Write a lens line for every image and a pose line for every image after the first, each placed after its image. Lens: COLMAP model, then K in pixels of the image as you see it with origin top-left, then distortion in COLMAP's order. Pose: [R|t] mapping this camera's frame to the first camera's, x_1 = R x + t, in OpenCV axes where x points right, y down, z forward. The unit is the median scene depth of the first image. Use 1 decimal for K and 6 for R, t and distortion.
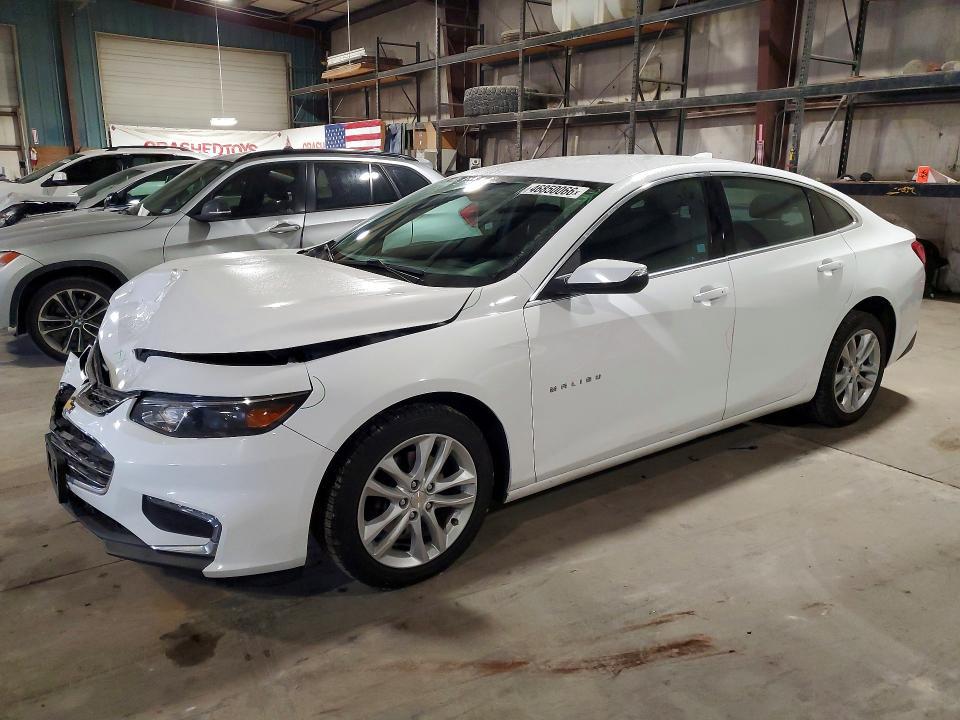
lens RADIAL K [[693.6, 0, 481.8], [0, 693.6, 358.7], [0, 0, 1]] dist [0.097749, -0.096211]
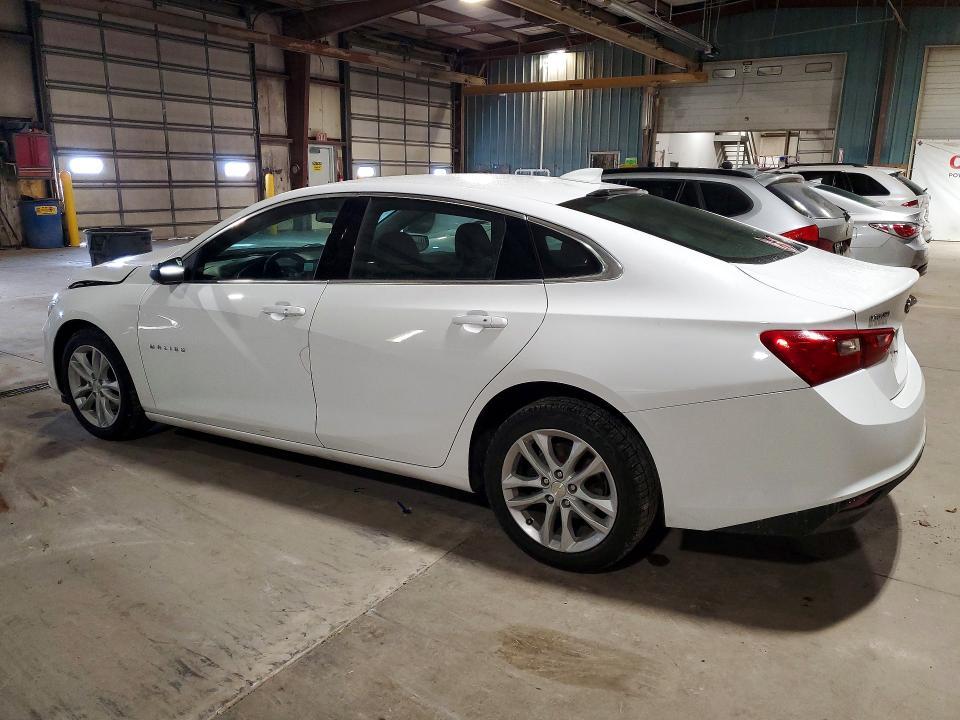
lens RADIAL K [[693.6, 0, 481.8], [0, 693.6, 358.7], [0, 0, 1]] dist [0.097749, -0.096211]
pose [[0.425942, 0.213964, -0.879086, 1.314531], [-0.233019, 0.964799, 0.121921, -0.207576], [0.874228, 0.152913, 0.460806, 0.764555]]
